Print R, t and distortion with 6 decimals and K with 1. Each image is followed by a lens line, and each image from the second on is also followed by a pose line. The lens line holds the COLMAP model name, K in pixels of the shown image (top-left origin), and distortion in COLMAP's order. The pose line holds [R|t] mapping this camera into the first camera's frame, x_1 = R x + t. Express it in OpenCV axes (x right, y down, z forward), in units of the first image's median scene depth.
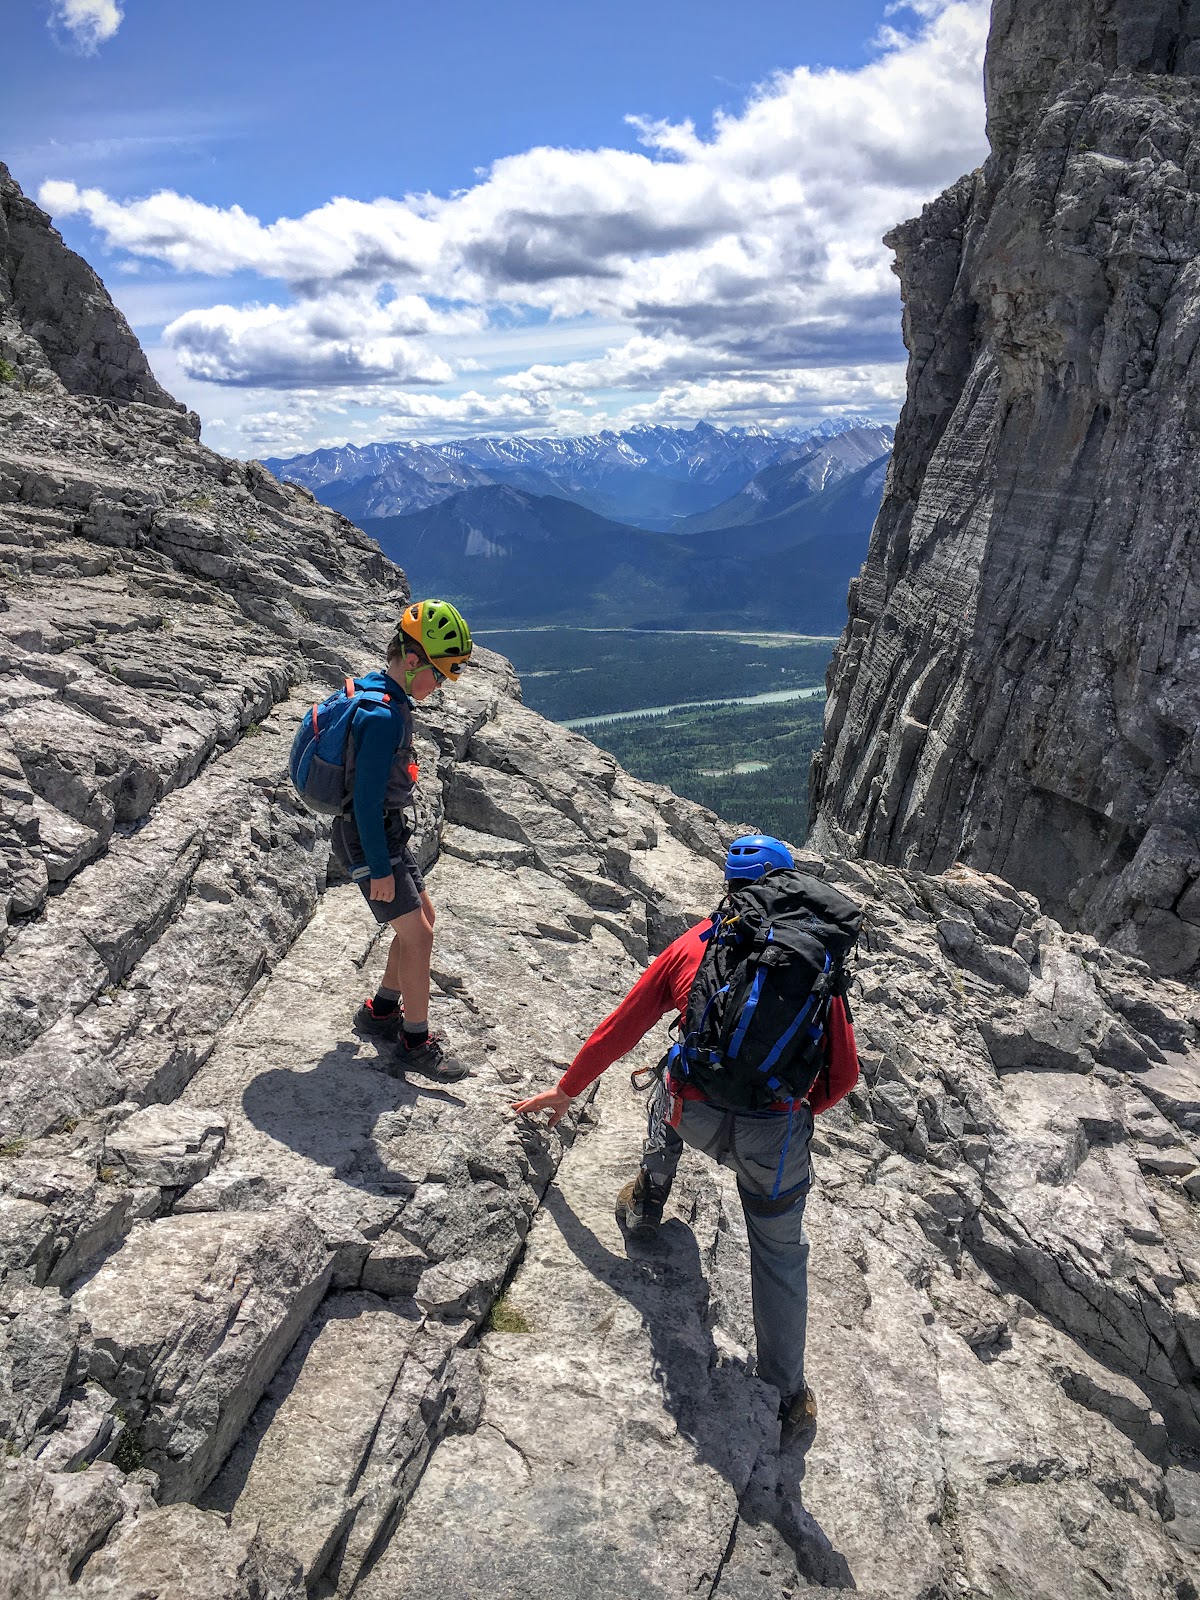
lens RADIAL K [[1317.8, 0, 598.2], [0, 1317.8, 803.6], [0, 0, 1]] dist [0.003408, -0.010654]
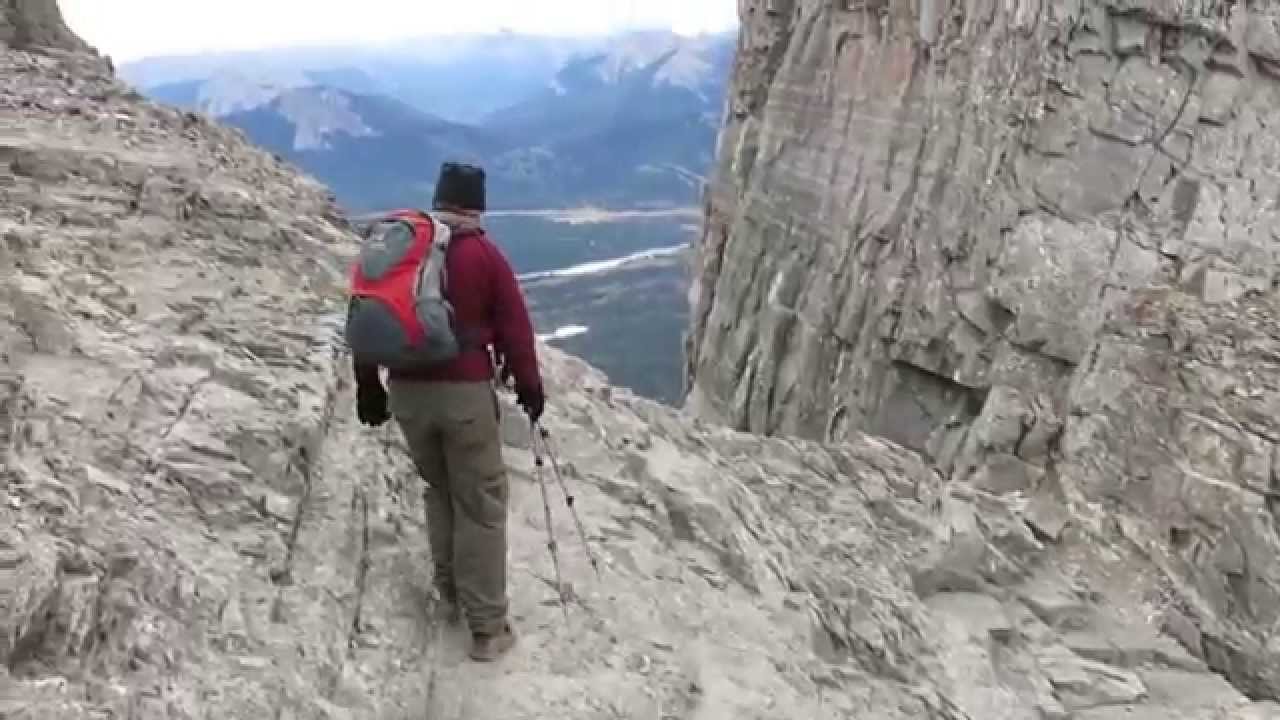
lens RADIAL K [[1197.3, 0, 642.2], [0, 1197.3, 353.0], [0, 0, 1]] dist [-0.063080, 0.000000]
pose [[0.977796, -0.066066, 0.198873, -0.154840], [0.066482, 0.997777, 0.004596, -0.051124], [-0.198735, 0.008727, 0.980014, -0.058894]]
